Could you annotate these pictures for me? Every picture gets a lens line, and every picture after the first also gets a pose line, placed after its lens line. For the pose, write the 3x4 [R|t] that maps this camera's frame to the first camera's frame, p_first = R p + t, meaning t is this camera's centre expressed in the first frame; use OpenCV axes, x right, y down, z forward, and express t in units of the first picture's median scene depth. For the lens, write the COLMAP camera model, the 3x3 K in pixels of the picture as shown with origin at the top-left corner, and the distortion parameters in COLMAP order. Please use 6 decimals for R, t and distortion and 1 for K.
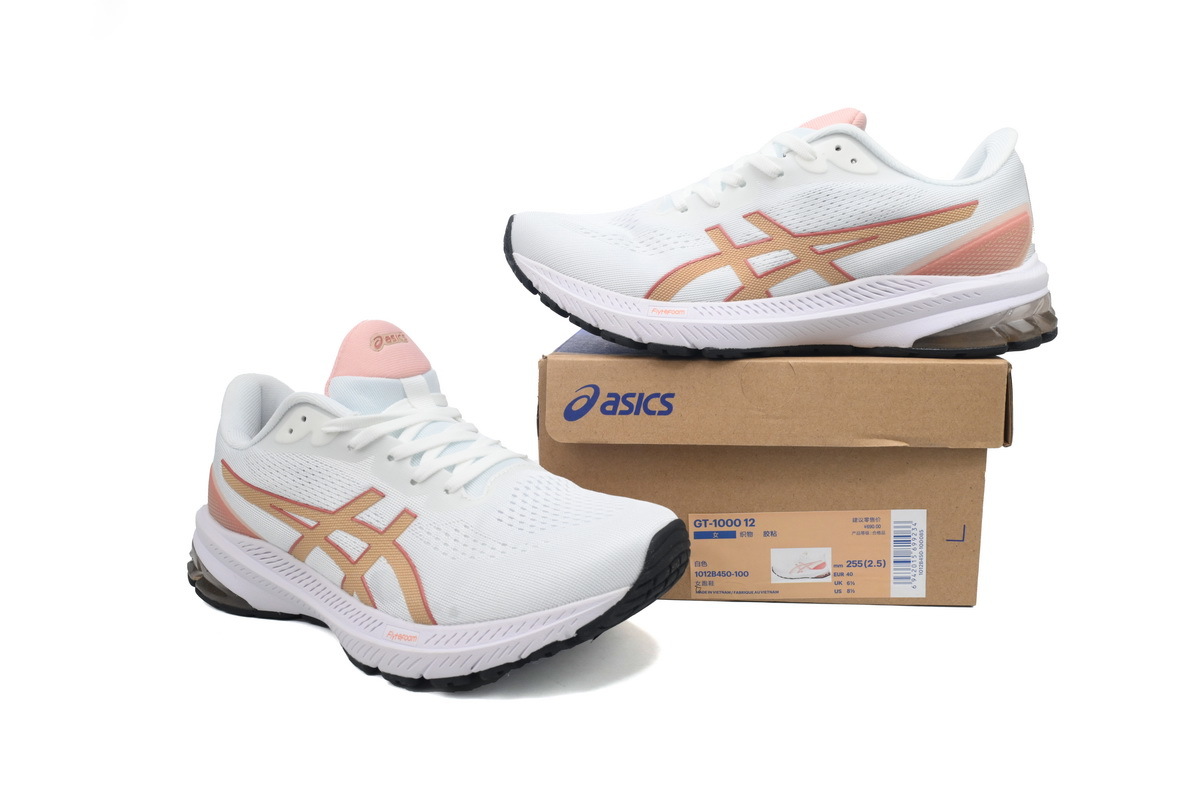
lens RADIAL K [[977.8, 0, 605.1], [0, 977.8, 402.2], [0, 0, 1]] dist [0.010606, 0.003944]
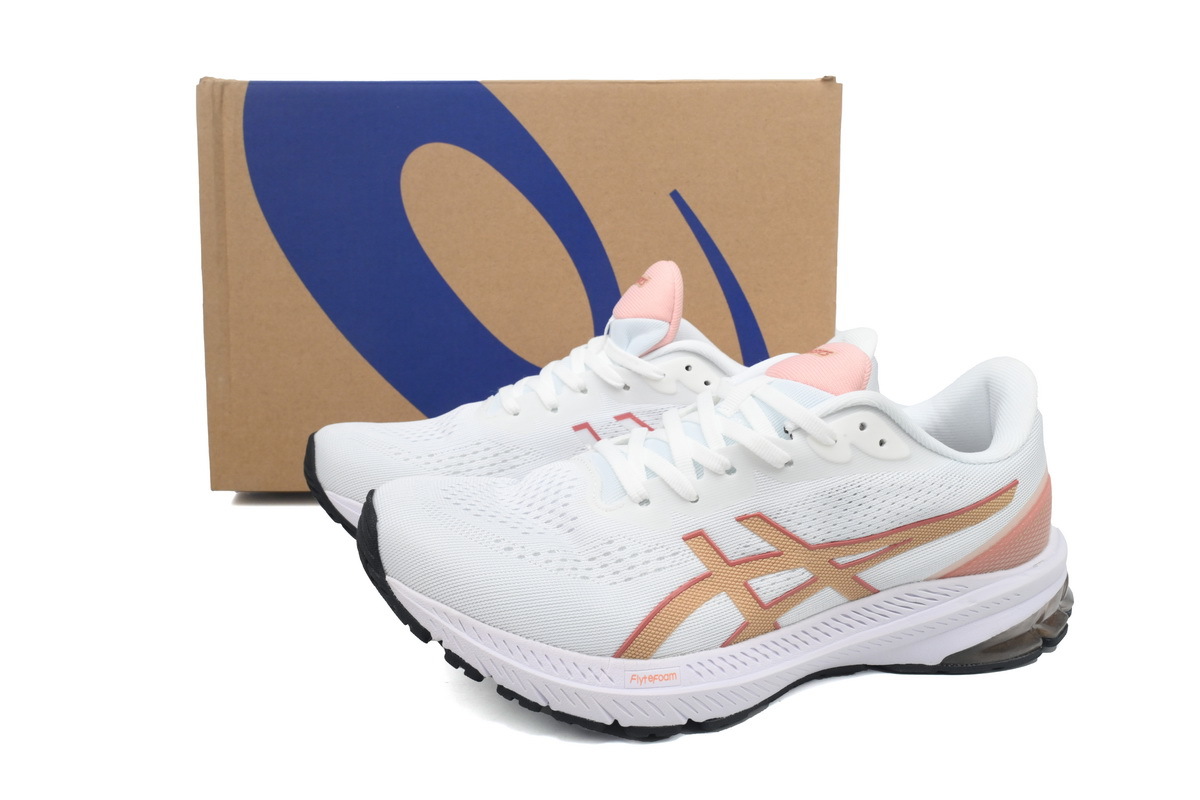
lens RADIAL K [[977.8, 0, 596.7], [0, 977.8, 398.3], [0, 0, 1]] dist [0.010606, 0.003944]
pose [[0.936633, -0.077792, 0.341564, -0.191998], [0.051853, 0.995078, 0.084440, -0.347030], [-0.346452, -0.061378, 0.936058, 0.381909]]
